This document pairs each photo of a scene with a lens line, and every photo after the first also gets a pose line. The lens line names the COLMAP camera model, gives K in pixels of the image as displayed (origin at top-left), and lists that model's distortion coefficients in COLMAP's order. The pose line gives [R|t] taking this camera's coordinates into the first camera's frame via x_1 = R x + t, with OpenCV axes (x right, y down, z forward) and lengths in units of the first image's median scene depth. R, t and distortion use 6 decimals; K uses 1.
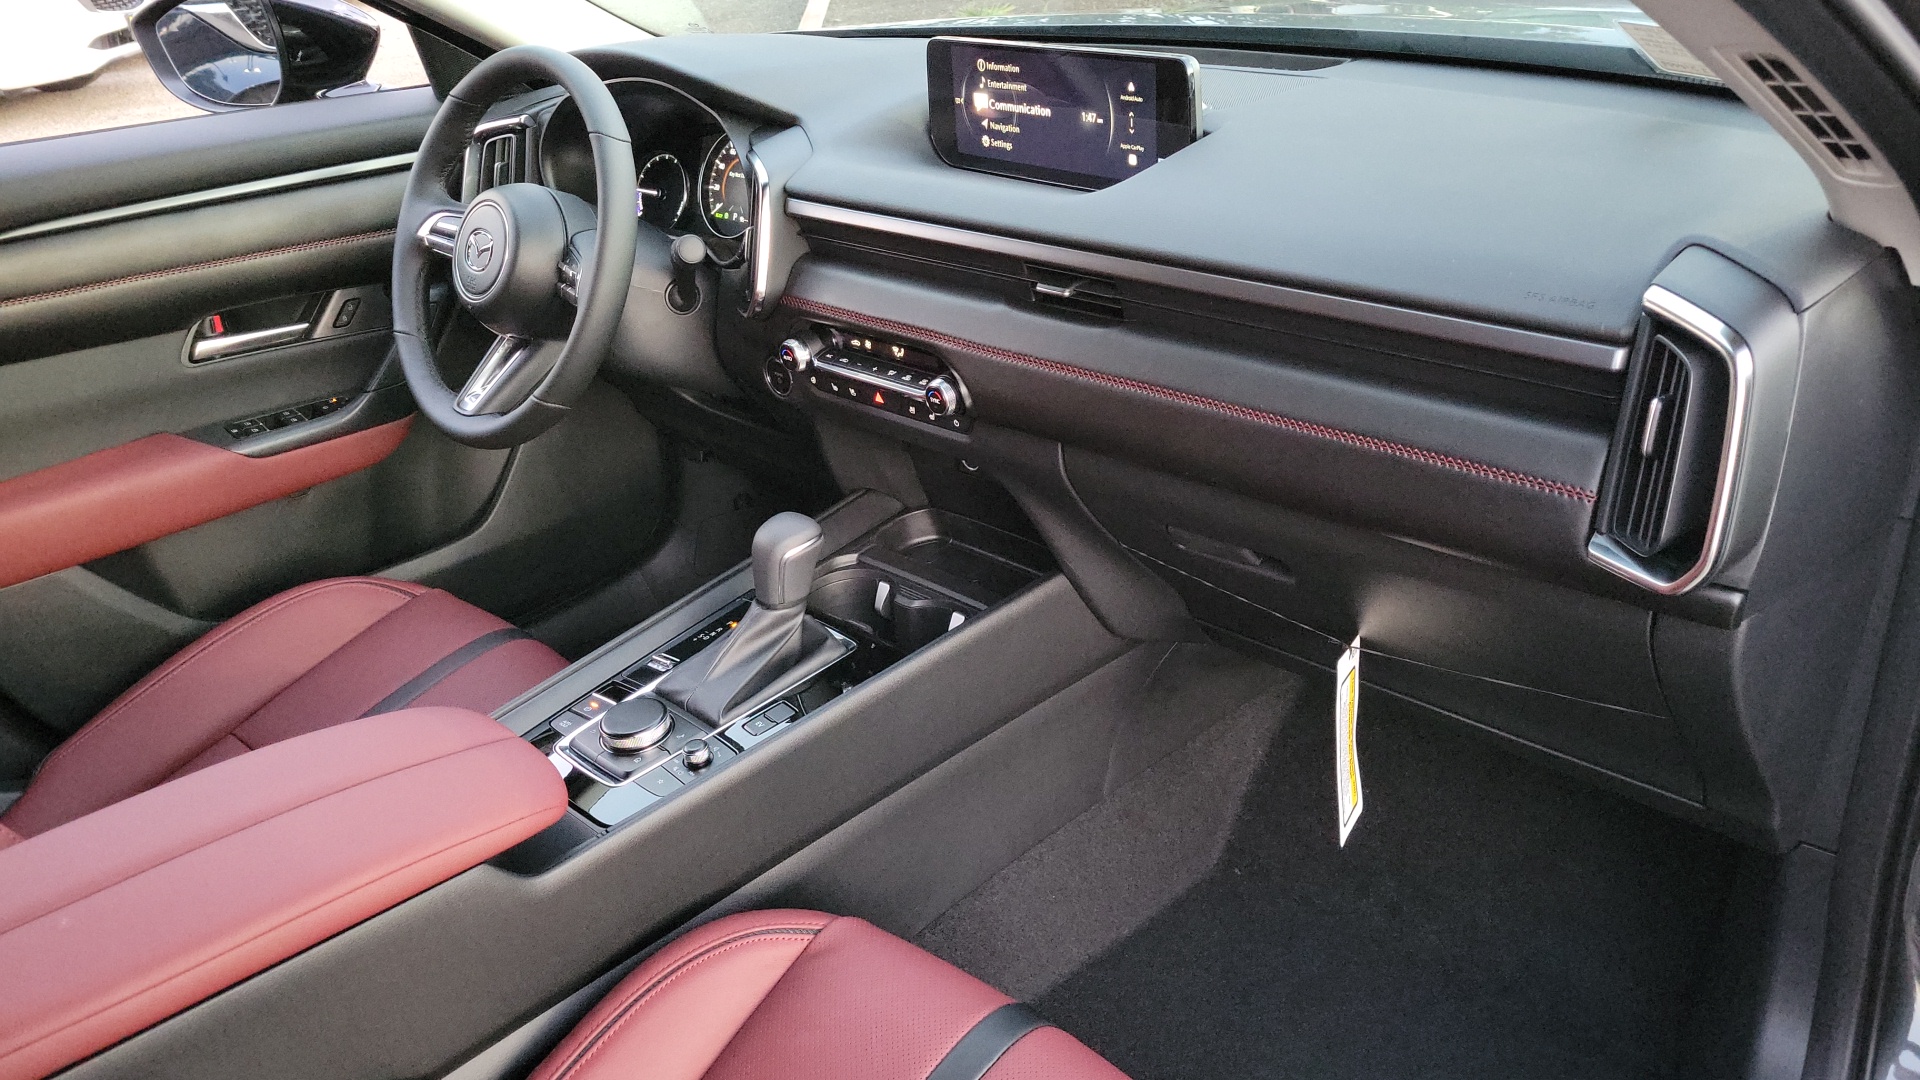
lens RADIAL K [[1450.3, 0, 968.7], [0, 1450.3, 528.9], [0, 0, 1]] dist [0.042689, -0.021335]
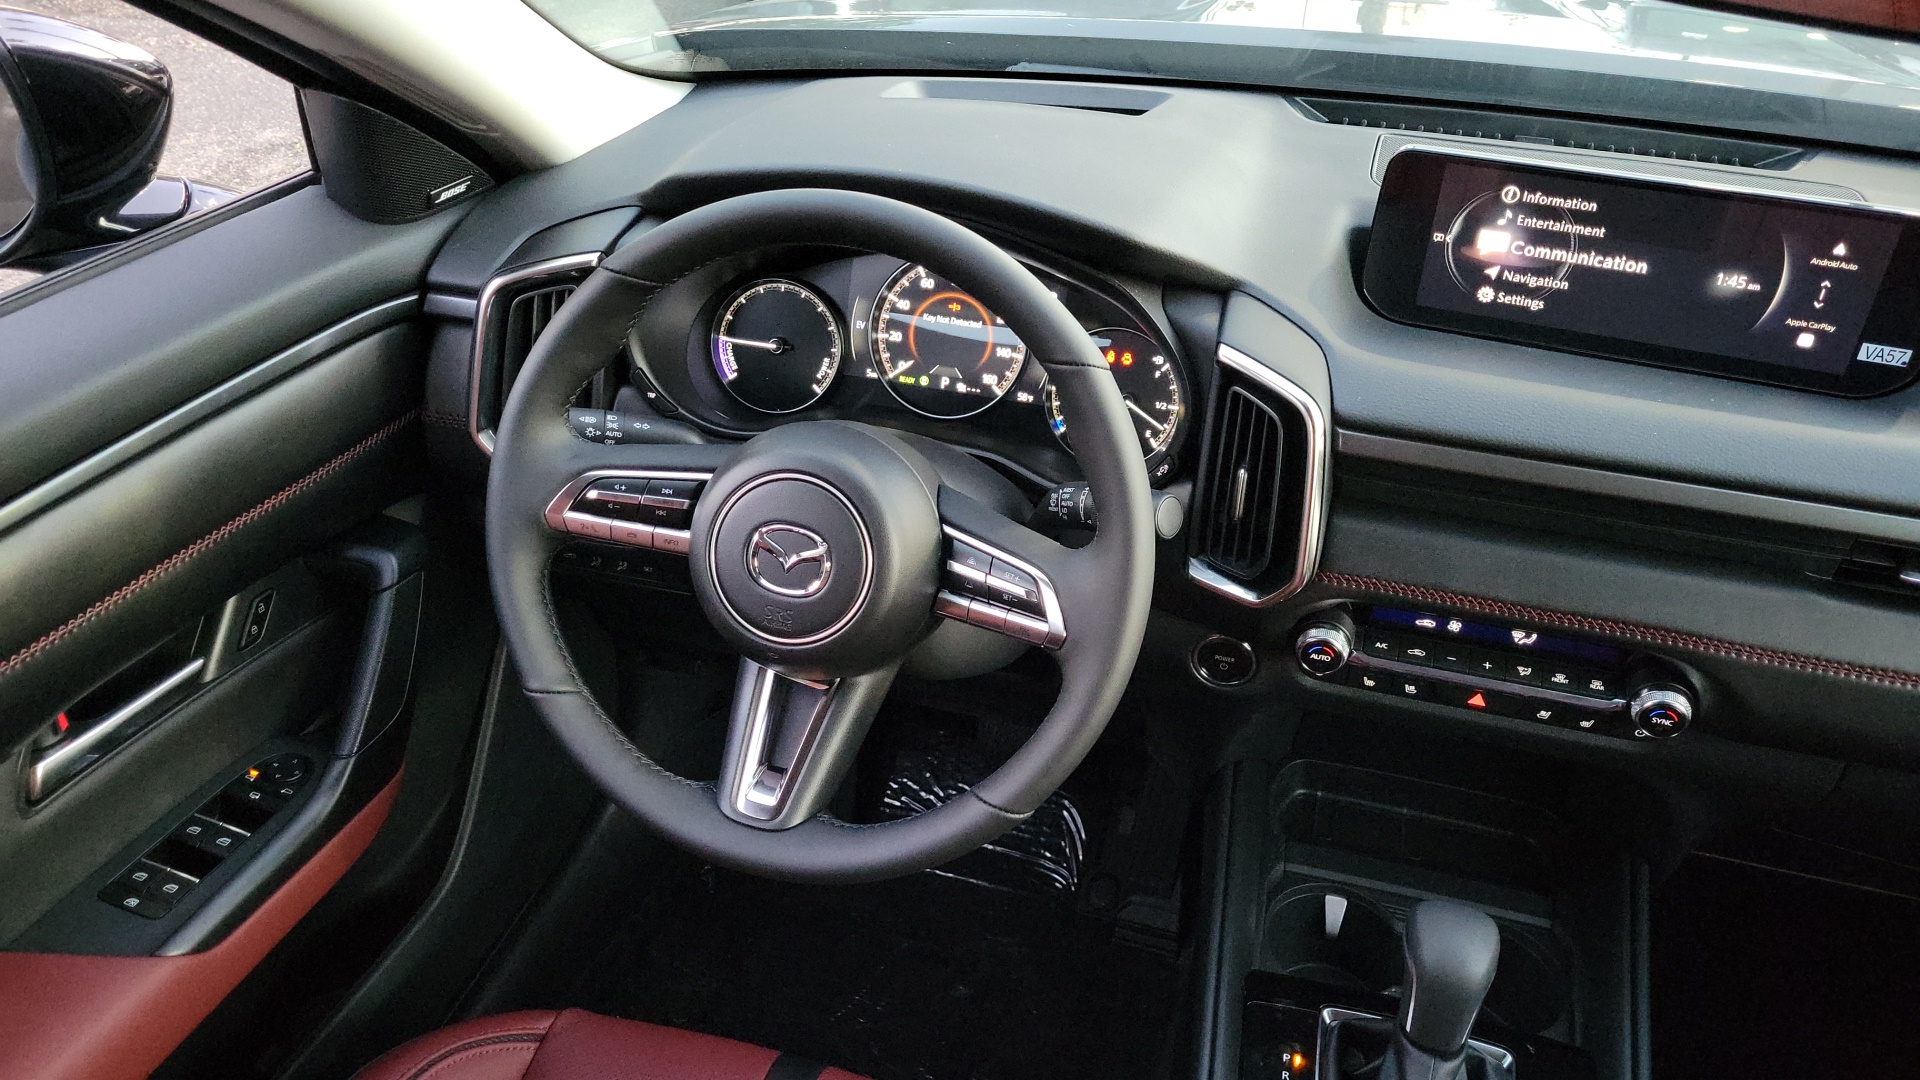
lens RADIAL K [[1450.3, 0, 974.0], [0, 1450.3, 546.8], [0, 0, 1]] dist [0.042689, -0.021335]
pose [[0.870991, -0.178248, 0.457823, -0.578644], [0.123746, 0.981413, 0.146680, -0.294672], [-0.475459, -0.071103, 0.876860, 0.510536]]
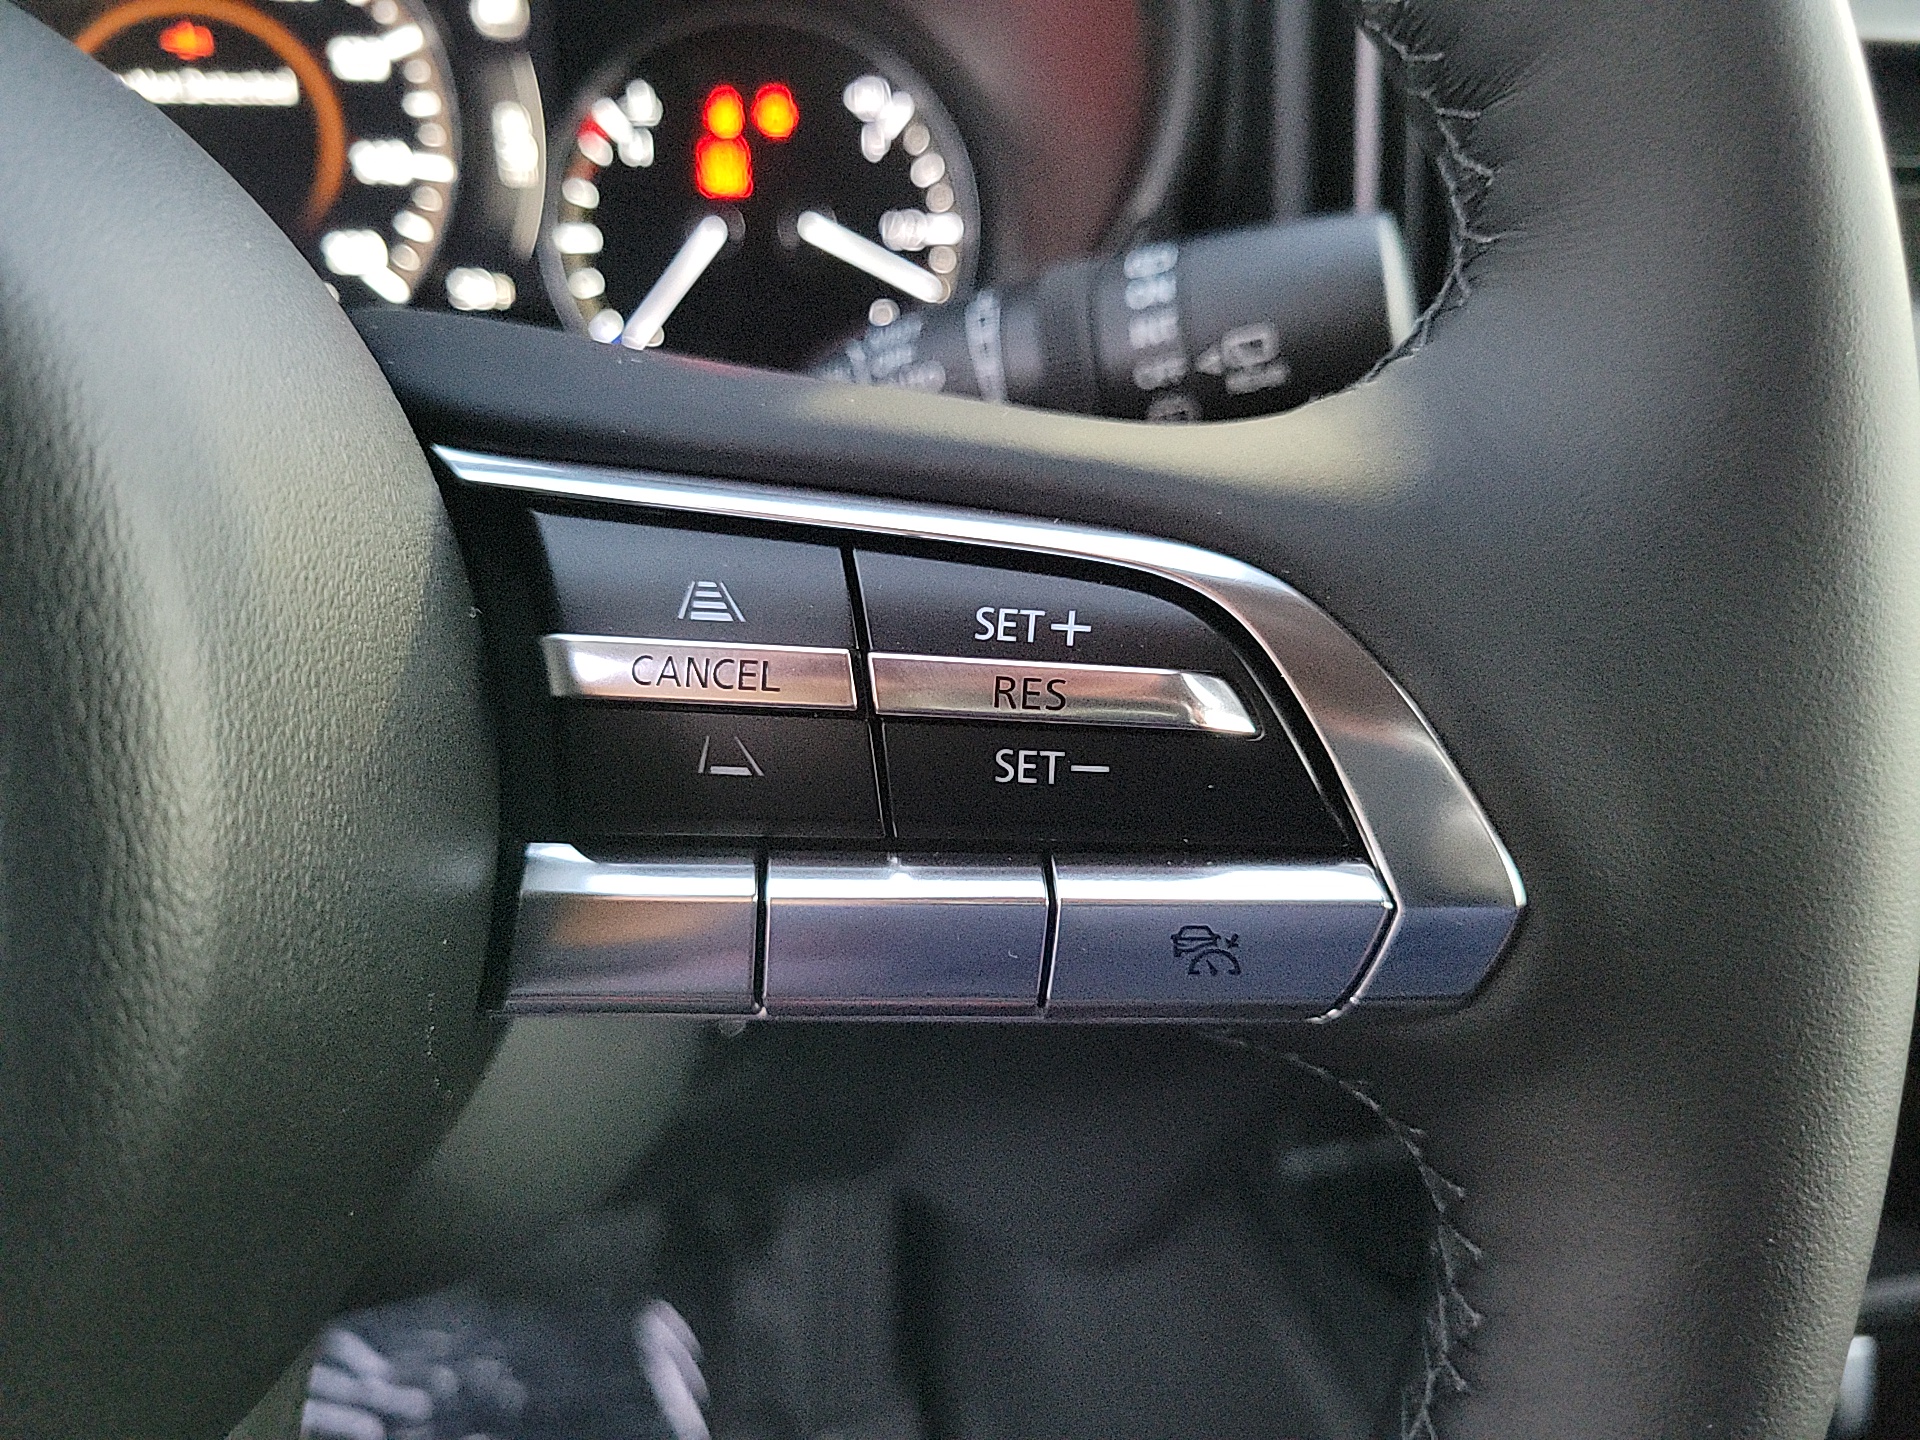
lens RADIAL K [[1549.9, 0, 949.7], [0, 1549.9, 728.1], [0, 0, 1]] dist [-0.029814, -0.010229]
pose [[0.538361, -0.300554, 0.787296, -0.366057], [0.290820, 0.943106, 0.161169, -0.199408], [-0.790943, 0.142194, 0.595138, 0.991713]]
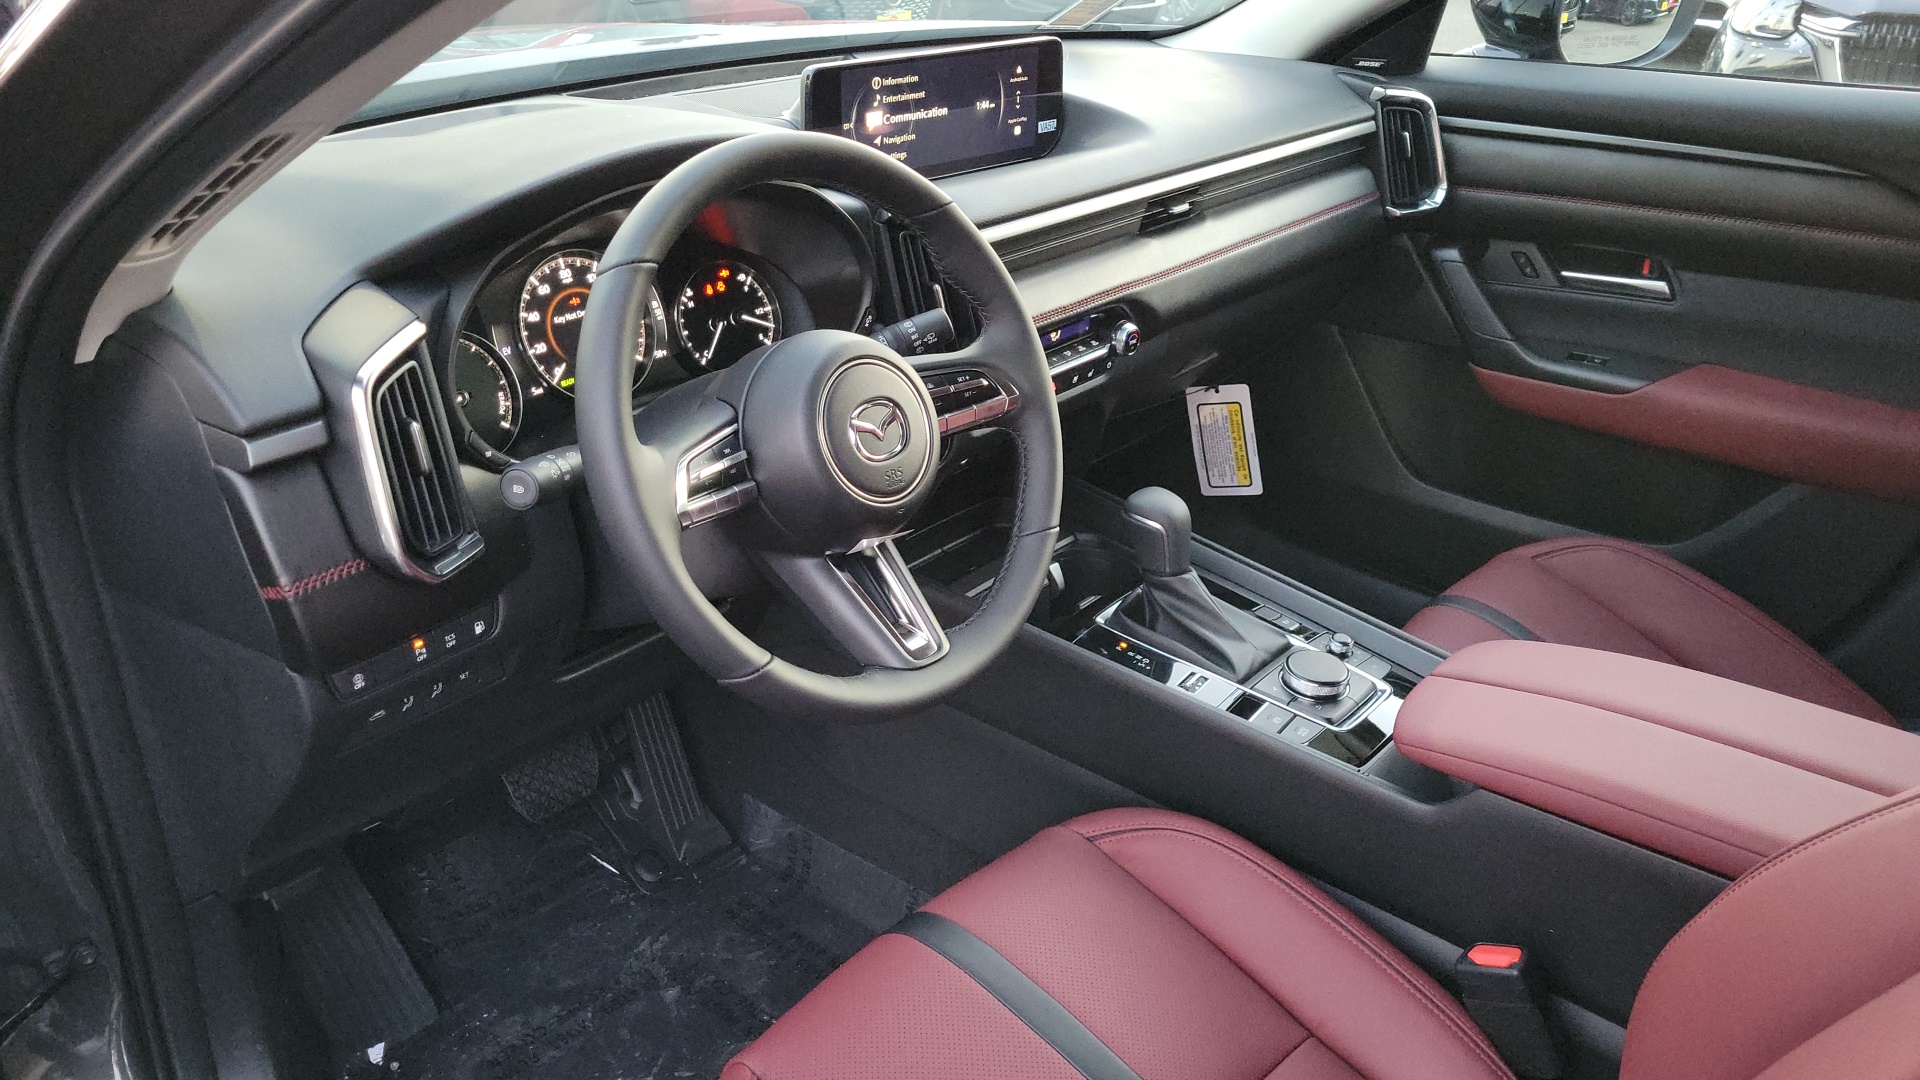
lens RADIAL K [[1450.3, 0, 973.6], [0, 1450.3, 526.6], [0, 0, 1]] dist [0.042689, -0.021335]
pose [[-0.077484, -0.372957, 0.924608, -1.064321], [0.420034, 0.828863, 0.369537, -0.418257], [-0.904194, 0.417000, 0.092431, 0.999045]]
